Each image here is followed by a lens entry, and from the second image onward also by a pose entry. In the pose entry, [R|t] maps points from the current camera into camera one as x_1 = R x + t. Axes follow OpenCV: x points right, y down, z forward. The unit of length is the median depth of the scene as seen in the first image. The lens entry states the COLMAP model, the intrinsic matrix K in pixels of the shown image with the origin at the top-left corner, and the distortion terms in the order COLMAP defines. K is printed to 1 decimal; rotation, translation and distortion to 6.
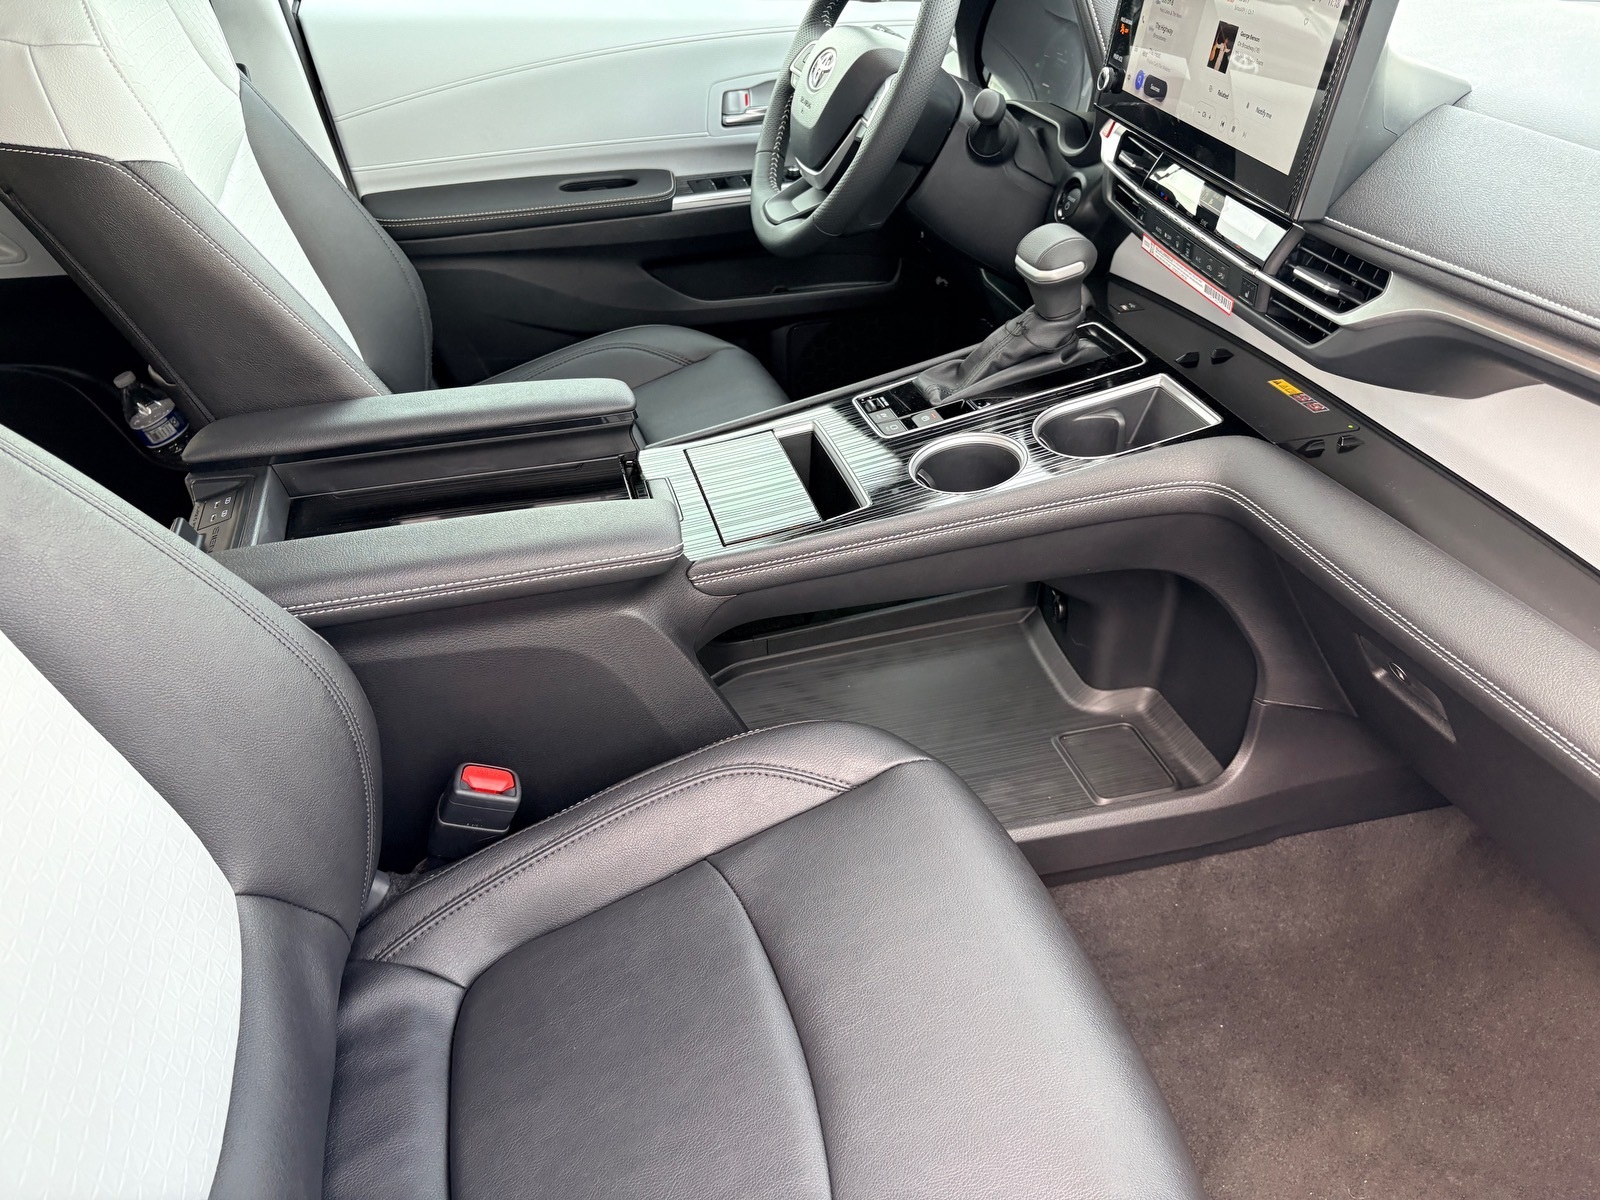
lens RADIAL K [[1218.0, 0, 795.1], [0, 1218.0, 617.2], [0, 0, 1]] dist [0.033627, -0.047171]
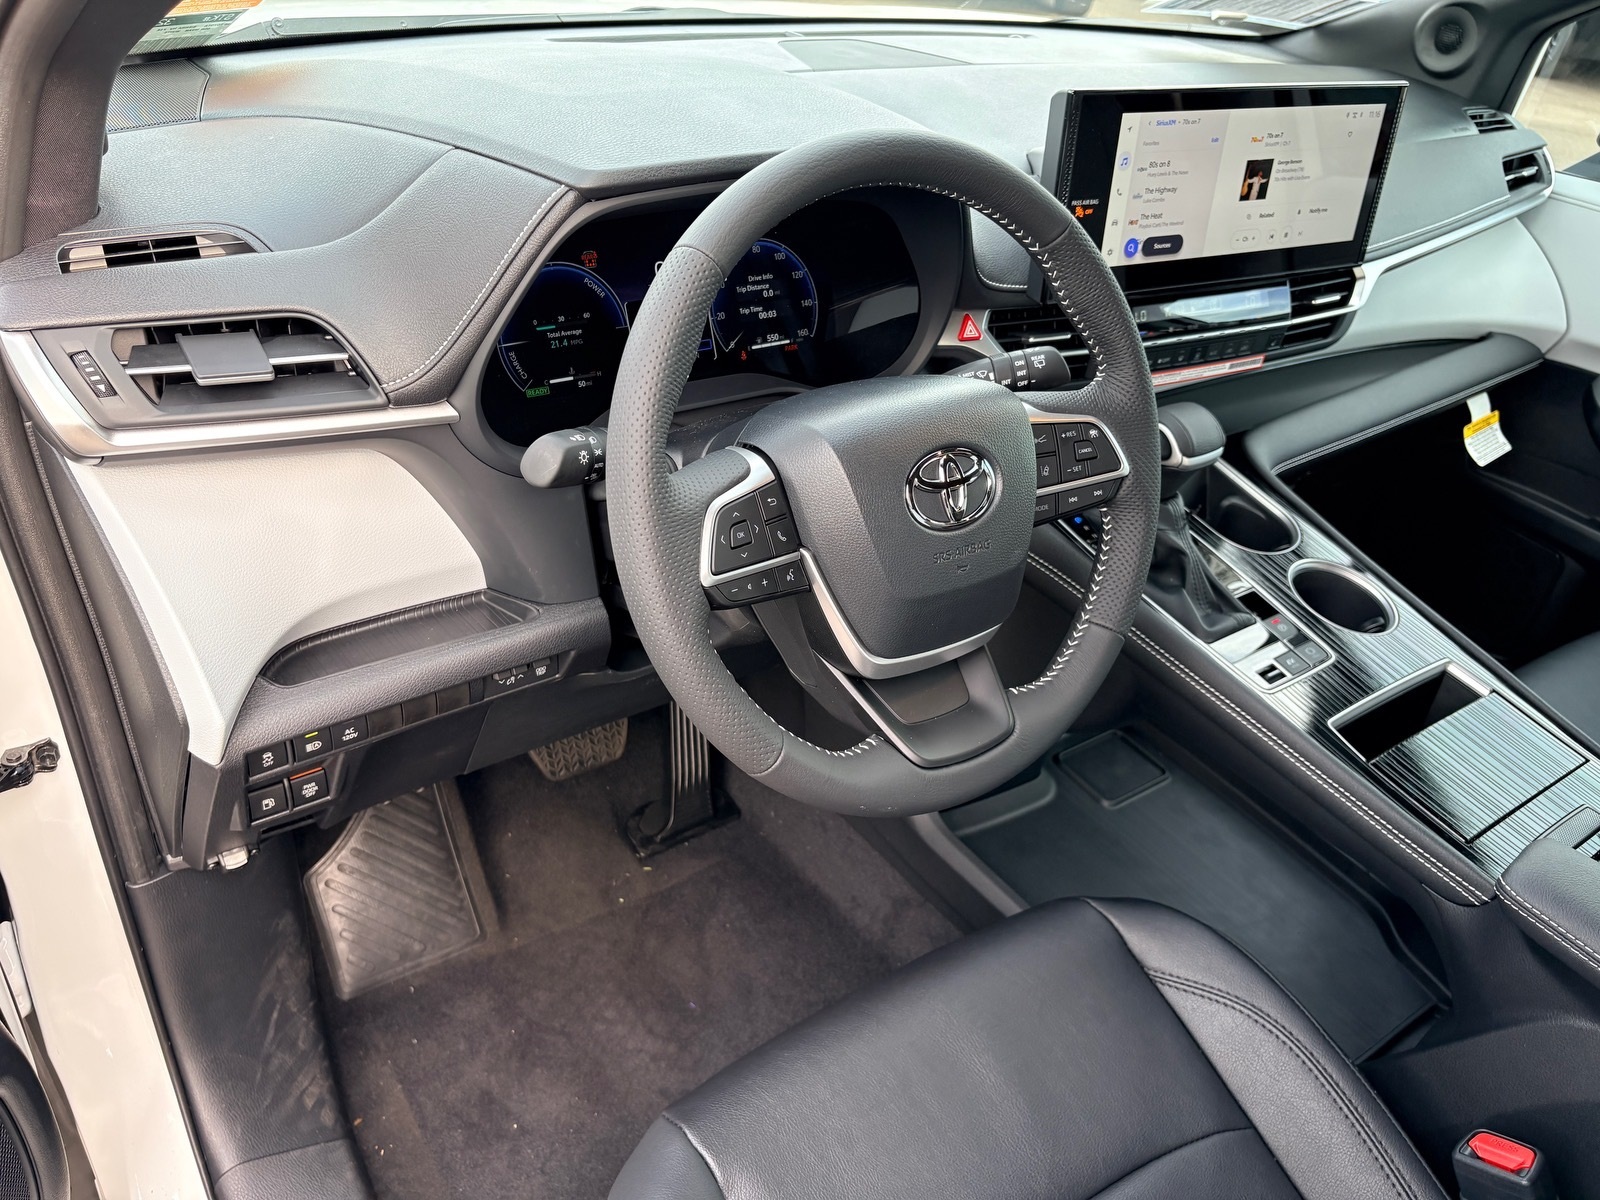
lens RADIAL K [[1218.0, 0, 792.8], [0, 1218.0, 602.0], [0, 0, 1]] dist [0.033627, -0.047171]
pose [[-0.355502, -0.548727, 0.756649, -0.461734], [0.434523, 0.619706, 0.653570, -0.964852], [-0.827531, 0.561127, 0.018128, 1.313977]]
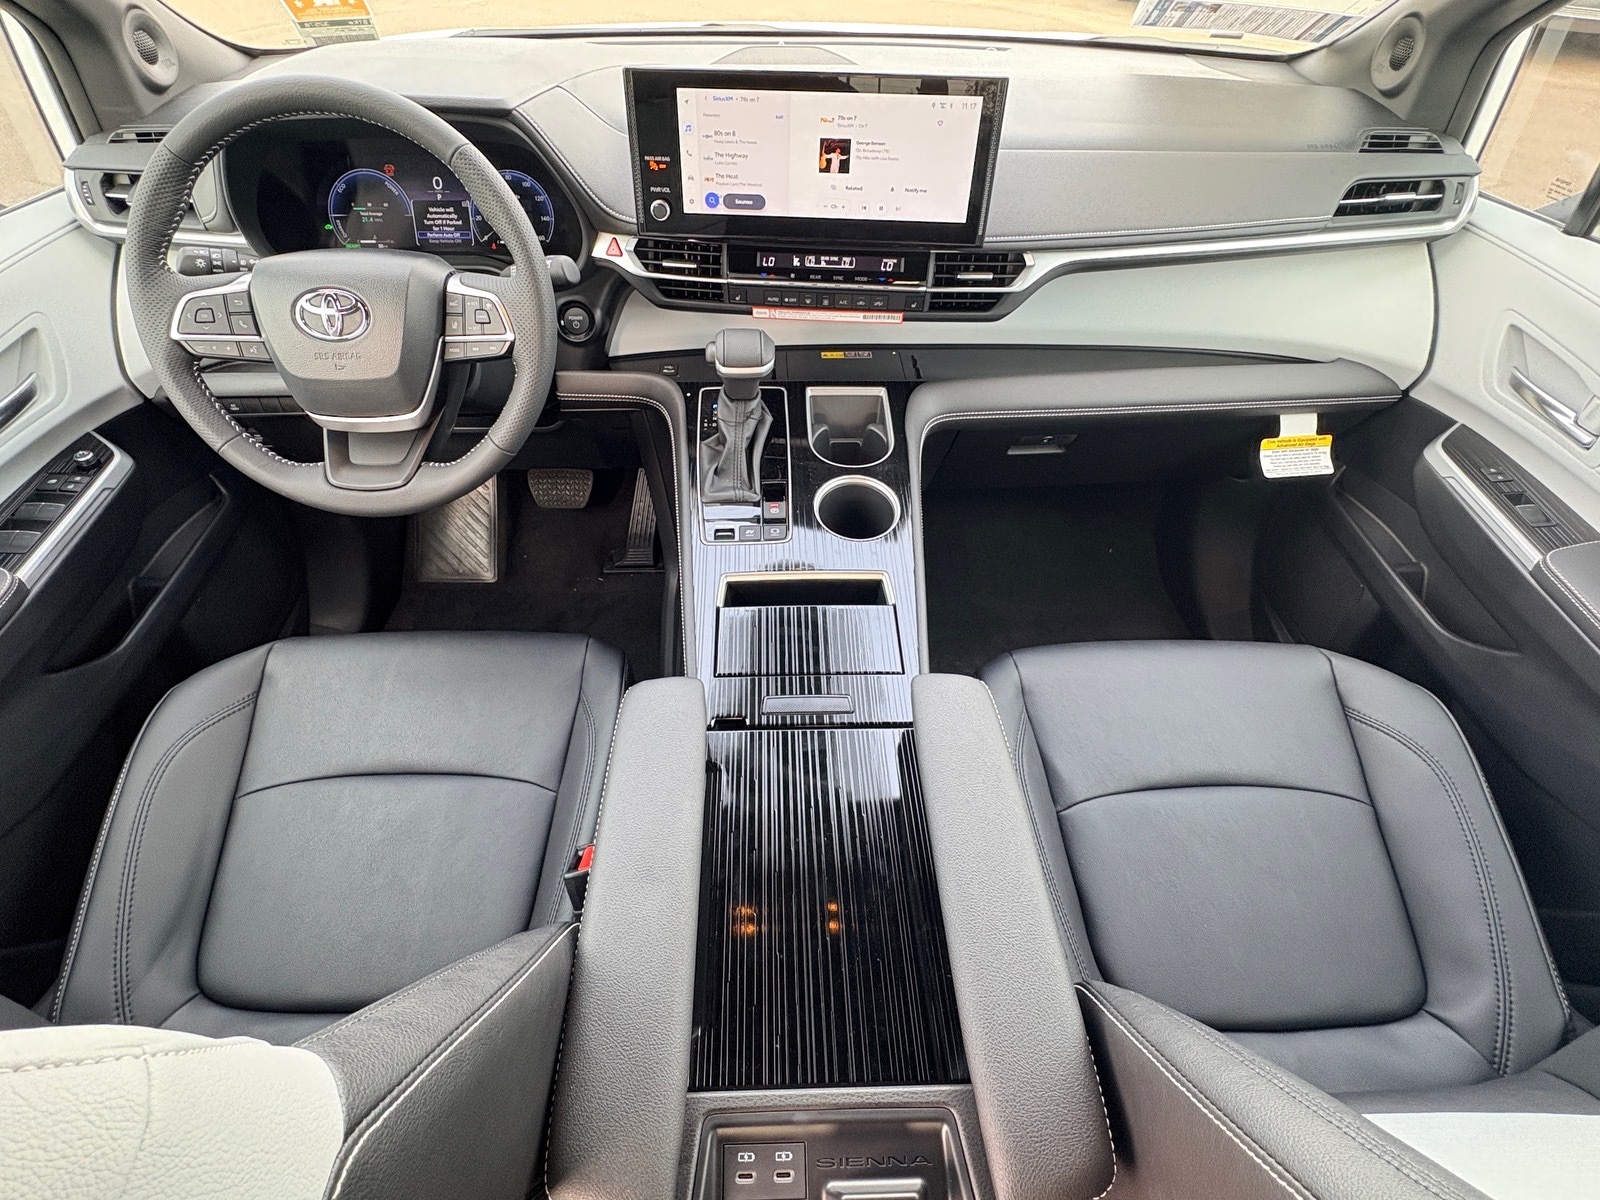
lens RADIAL K [[785.7, 0, 793.9], [0, 785.7, 597.7], [0, 0, 1]] dist [-0.000710, 0.001032]
pose [[0.222612, -0.677489, 0.701037, -0.522907], [0.532078, 0.686972, 0.494937, -0.500507], [-0.816907, 0.262827, 0.513405, 0.613330]]
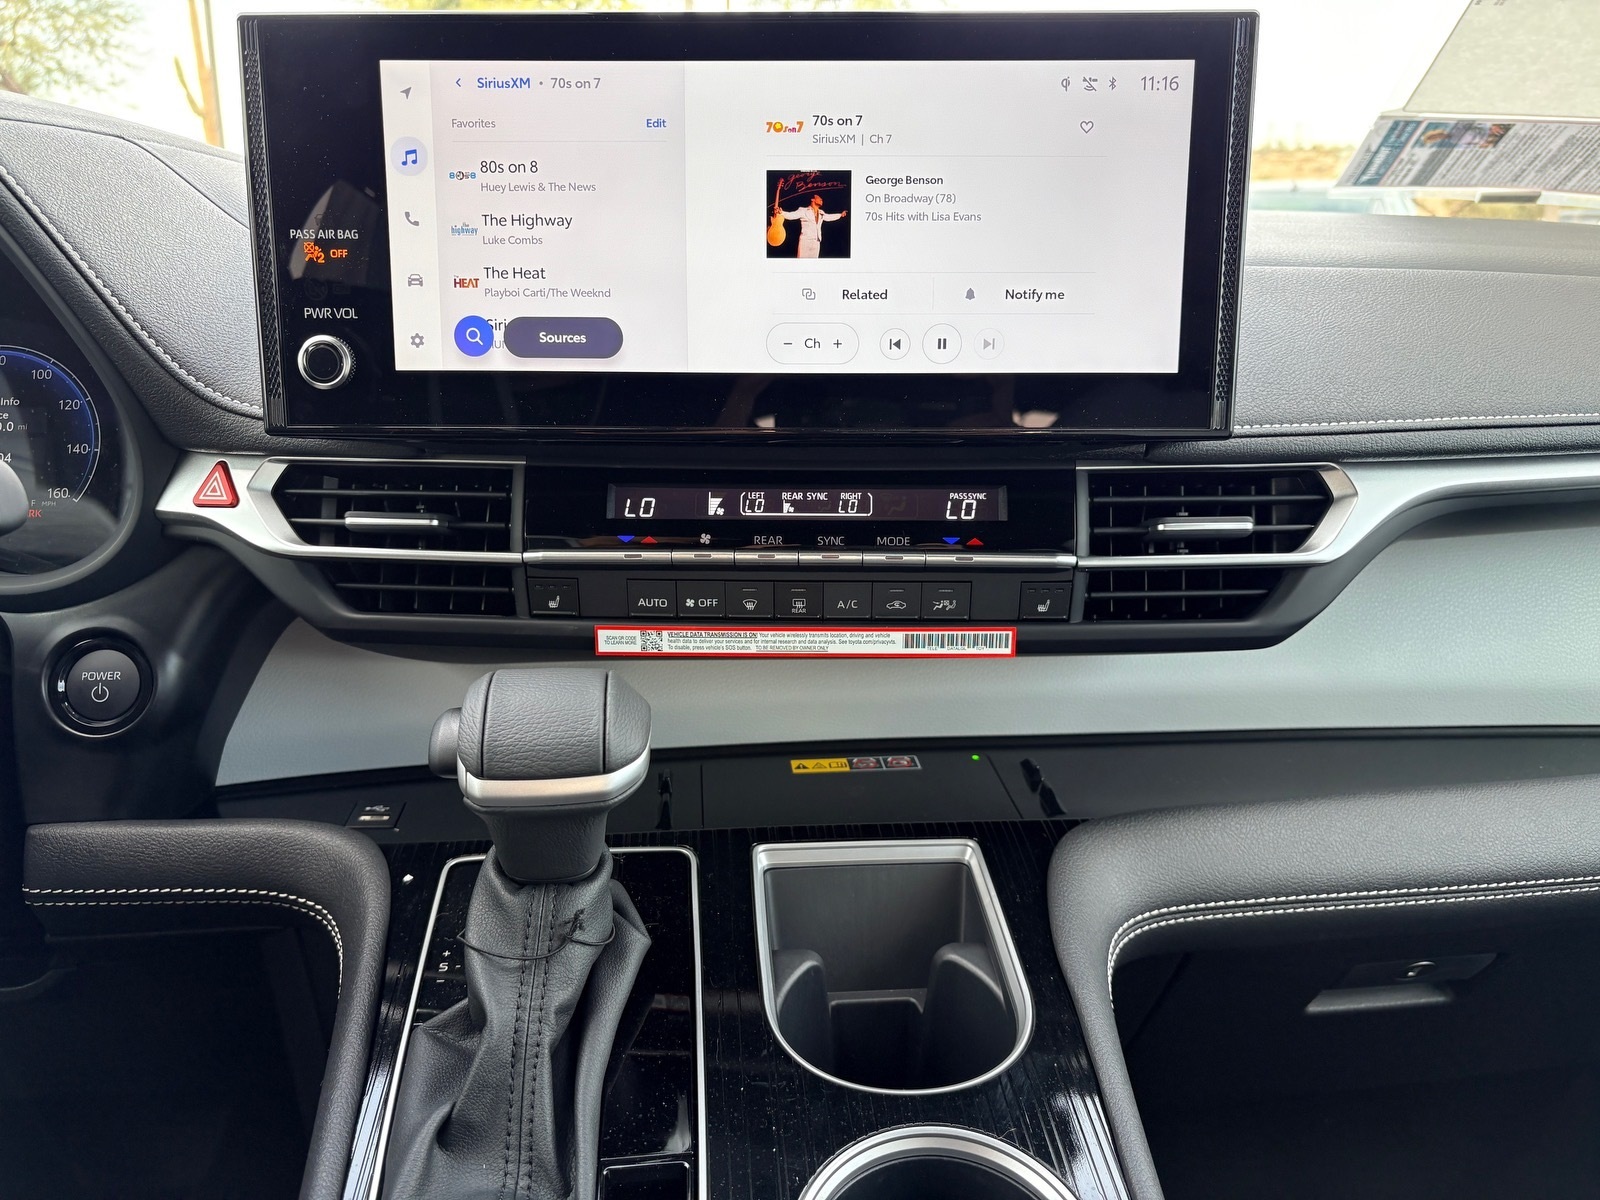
lens RADIAL K [[1218.0, 0, 800.2], [0, 1218.0, 606.3], [0, 0, 1]] dist [0.033627, -0.047171]
pose [[0.168458, -0.279166, 0.945351, -0.147239], [0.544916, 0.825560, 0.146689, -0.348930], [-0.821394, 0.490426, 0.291194, 0.800746]]
